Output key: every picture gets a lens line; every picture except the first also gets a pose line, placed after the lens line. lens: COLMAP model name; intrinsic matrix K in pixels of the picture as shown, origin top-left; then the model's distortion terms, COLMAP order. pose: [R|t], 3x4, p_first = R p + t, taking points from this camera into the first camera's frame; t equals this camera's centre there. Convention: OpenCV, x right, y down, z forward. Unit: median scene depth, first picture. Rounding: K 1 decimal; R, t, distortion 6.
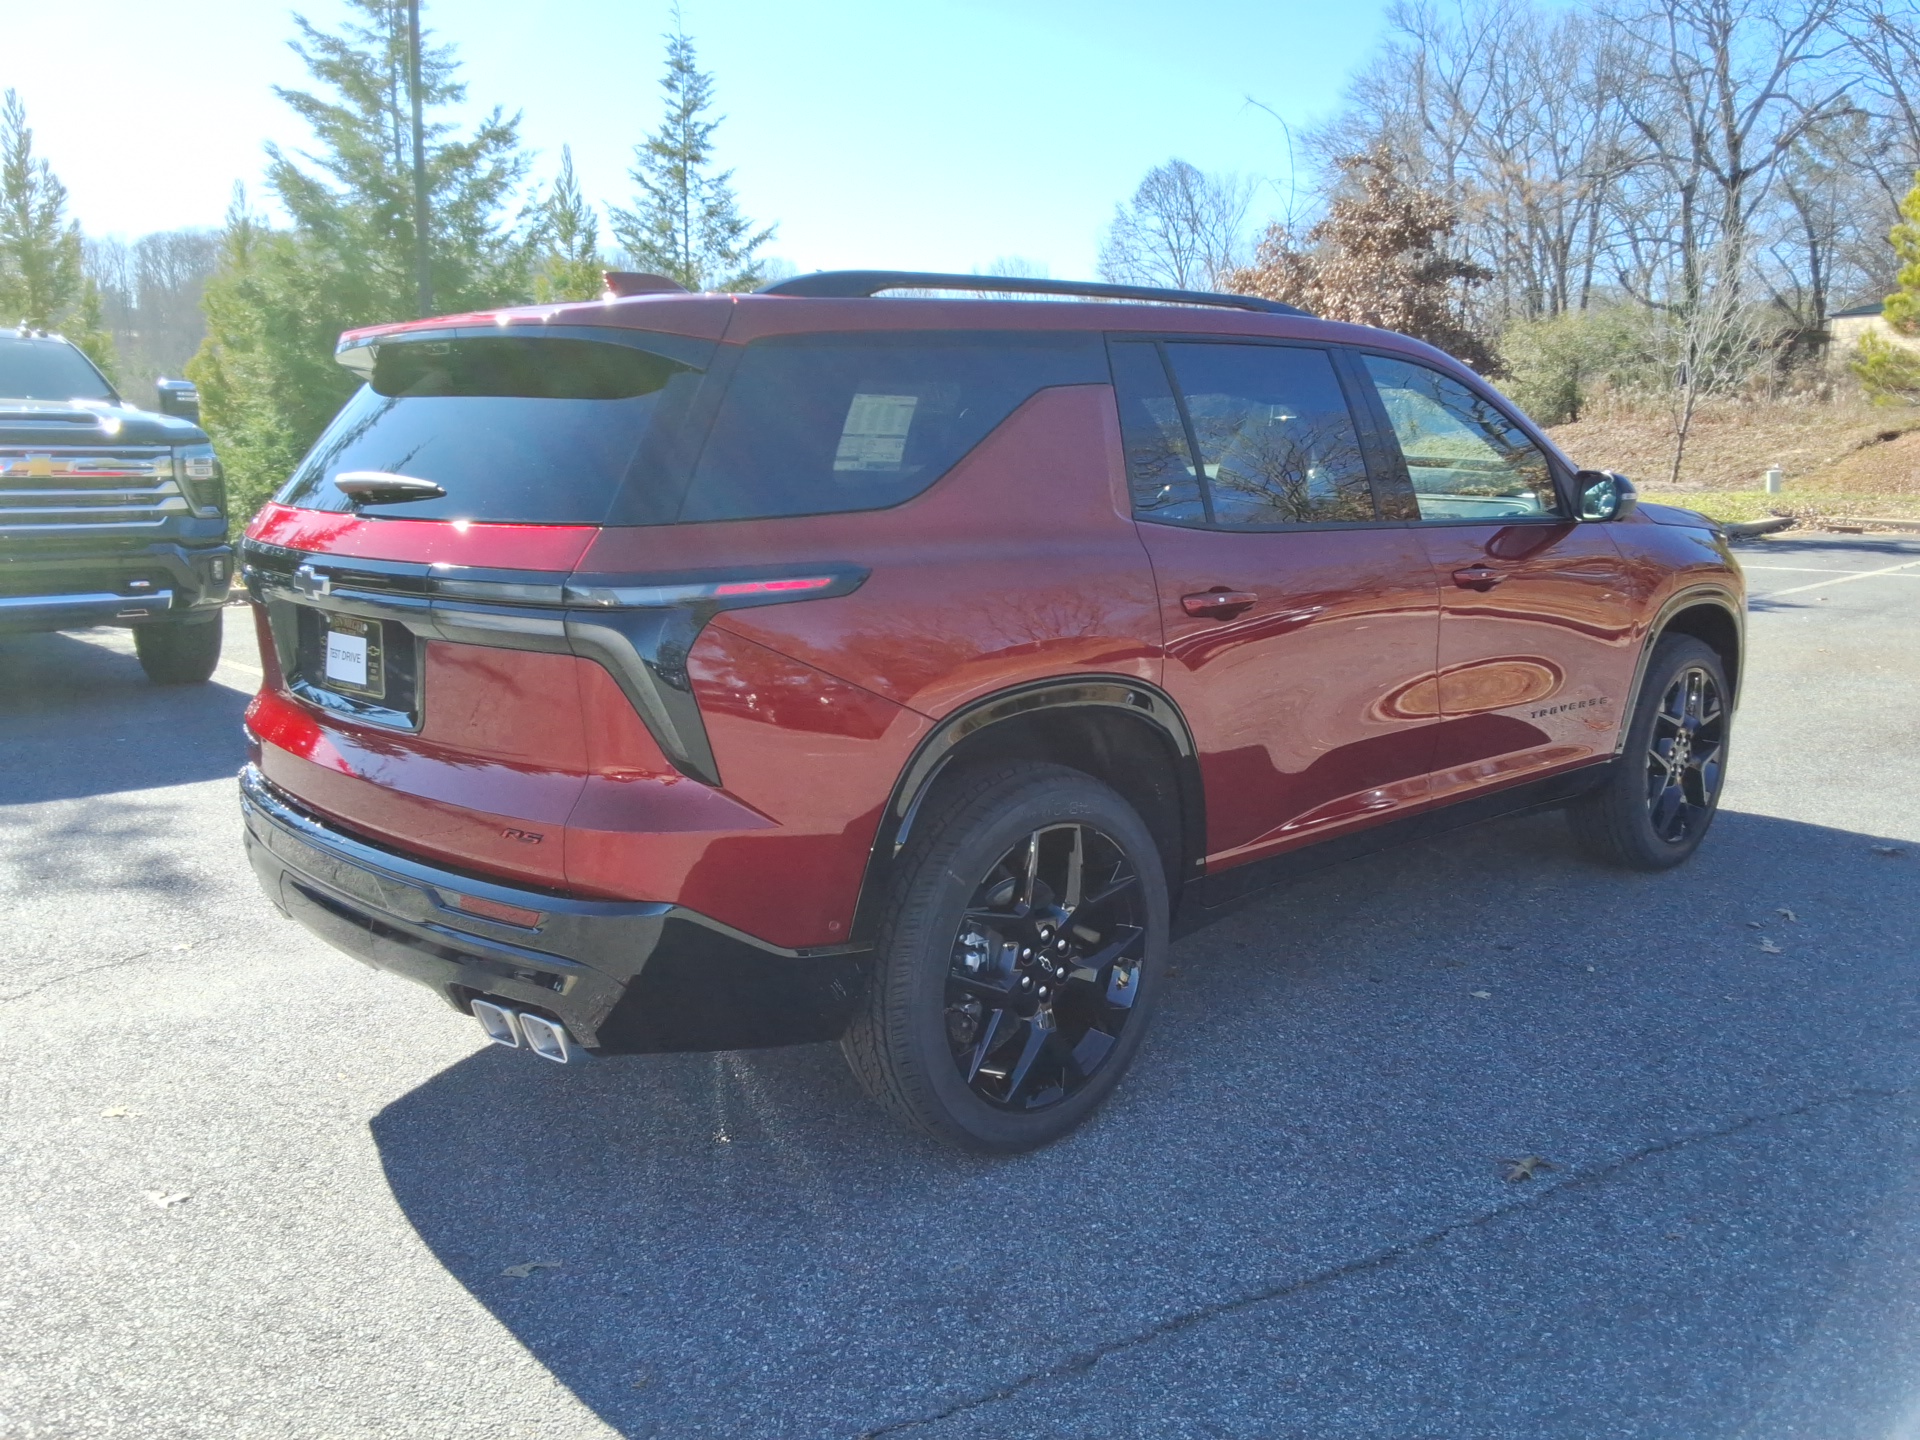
lens RADIAL K [[1546.8, 0, 982.2], [0, 1546.8, 718.8], [0, 0, 1]] dist [0.107961, -0.180402]
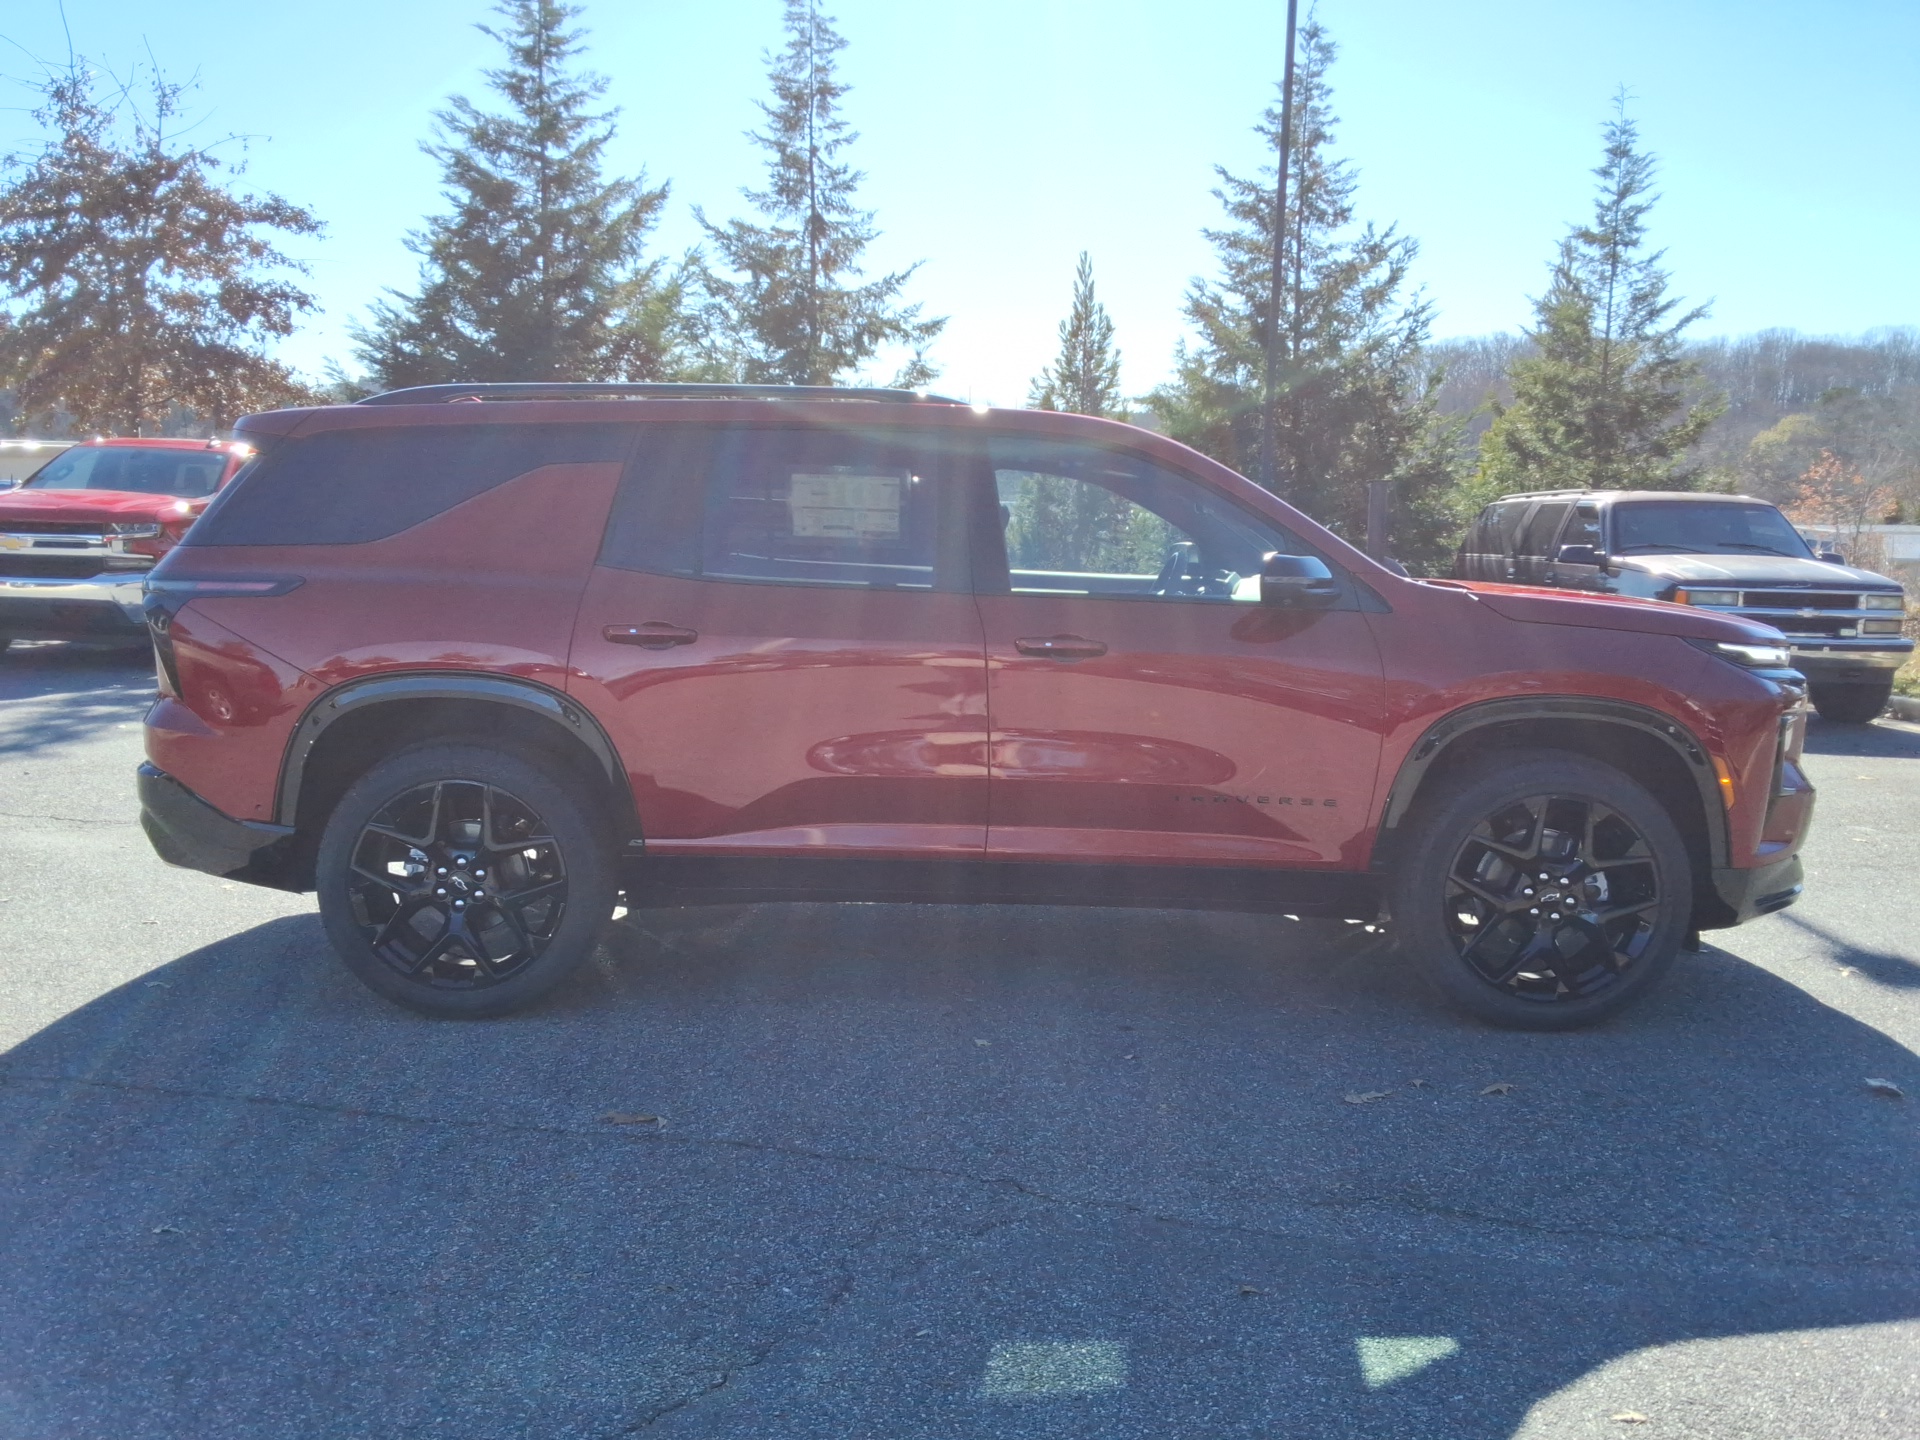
lens RADIAL K [[1521.1, 0, 961.2], [0, 1521.1, 748.6], [0, 0, 1]] dist [0.074196, -0.112372]
pose [[0.722424, 0.110477, -0.682568, 0.441466], [-0.136065, 0.990566, 0.016318, -0.014507], [0.677931, 0.081085, 0.730640, 0.106664]]
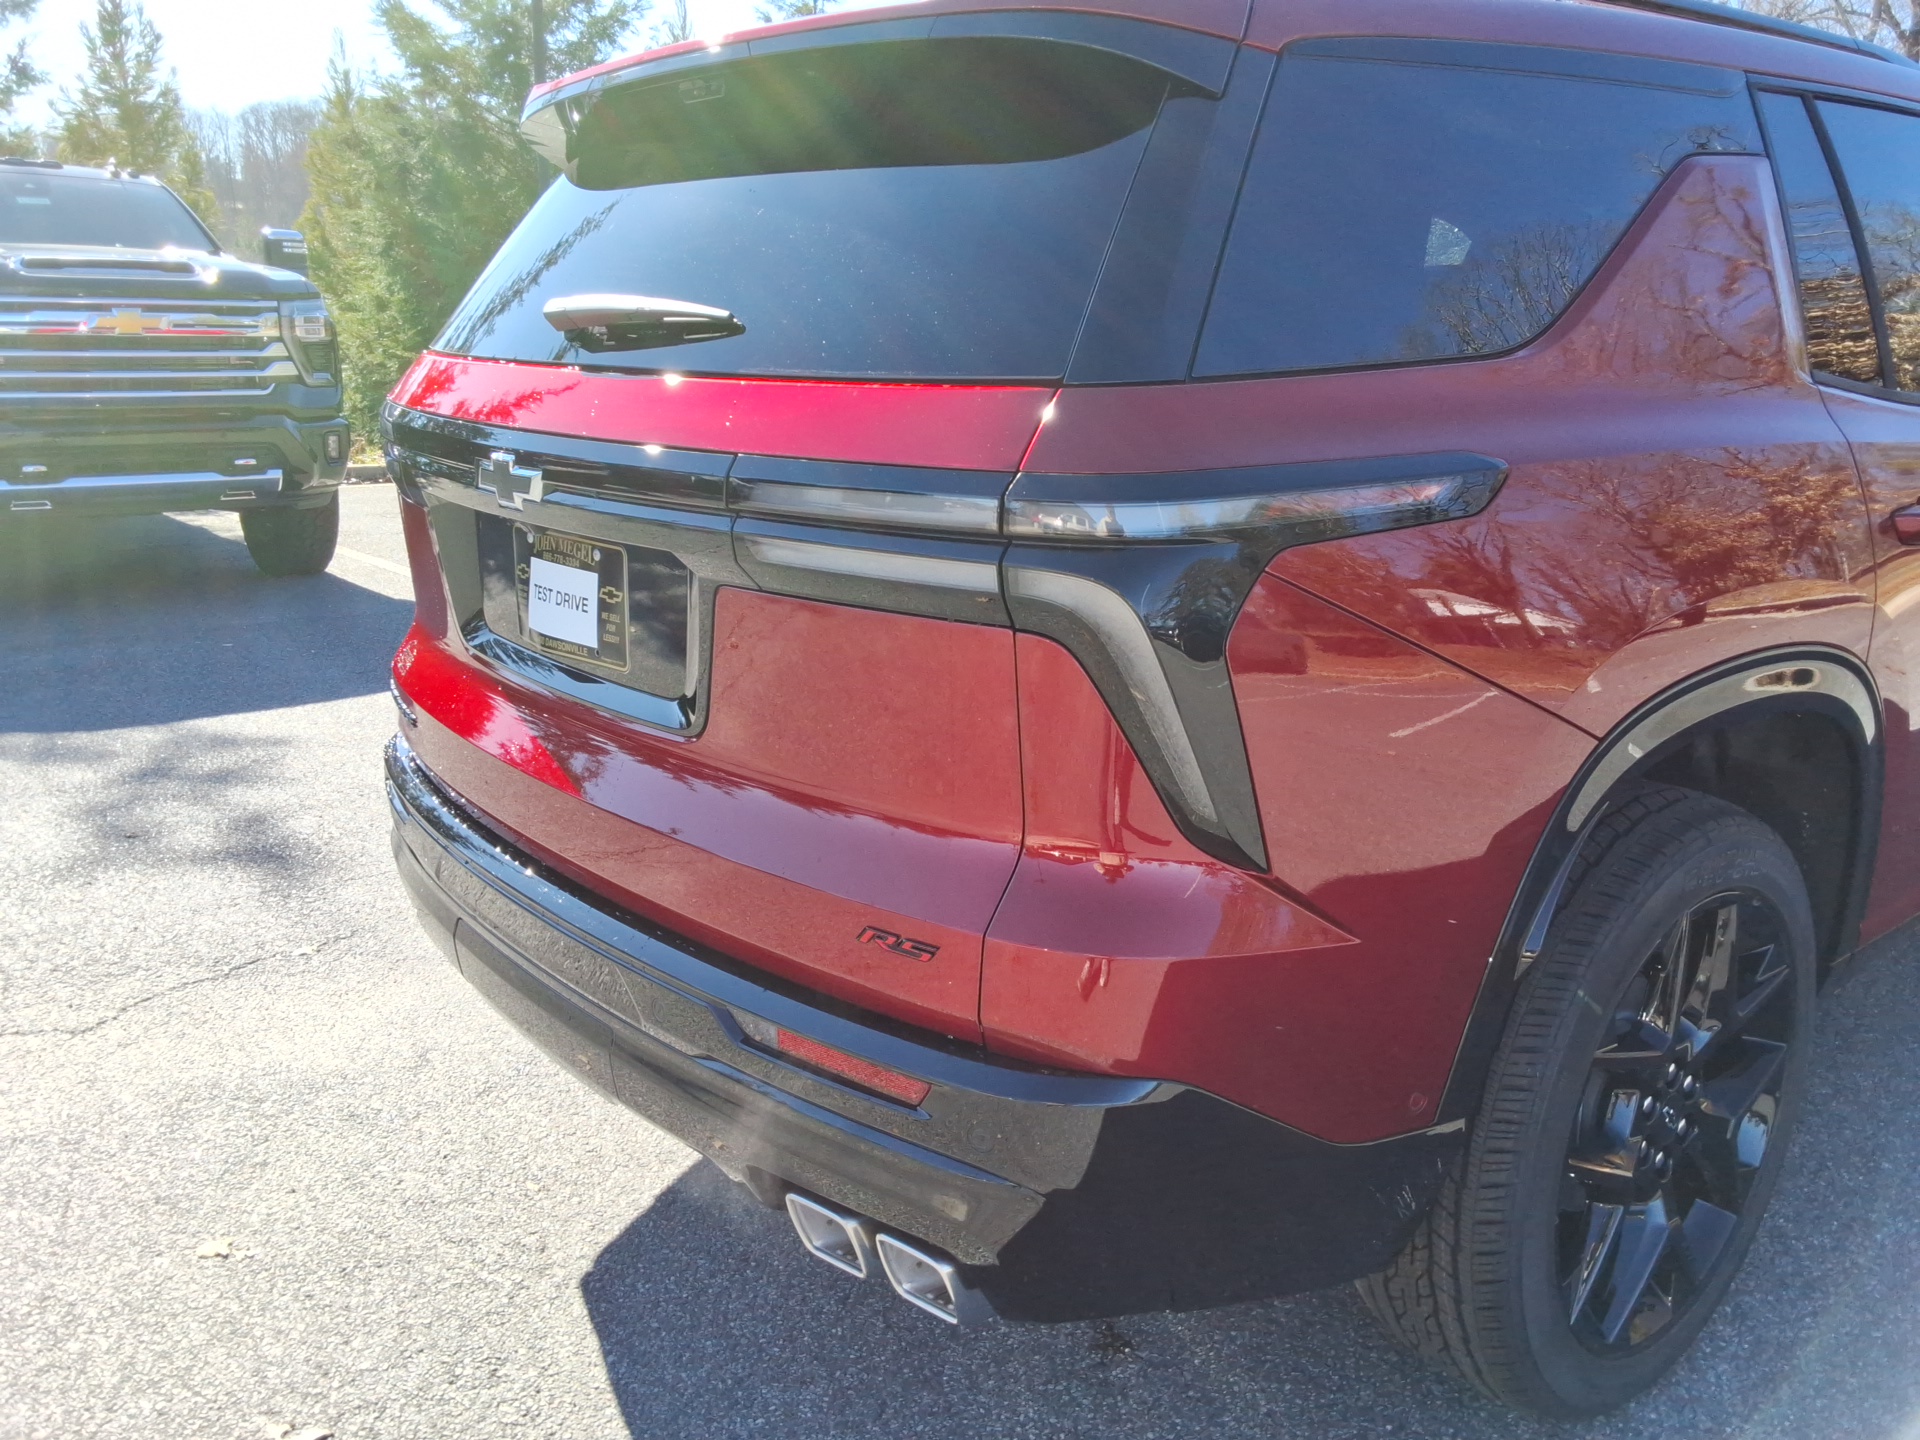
lens RADIAL K [[1535.7, 0, 978.1], [0, 1535.7, 714.5], [0, 0, 1]] dist [0.089852, -0.146058]
pose [[0.998259, 0.020481, -0.055311, -0.076389], [-0.016370, 0.997140, 0.073788, -0.015630], [0.056664, -0.072754, 0.995739, 0.146698]]
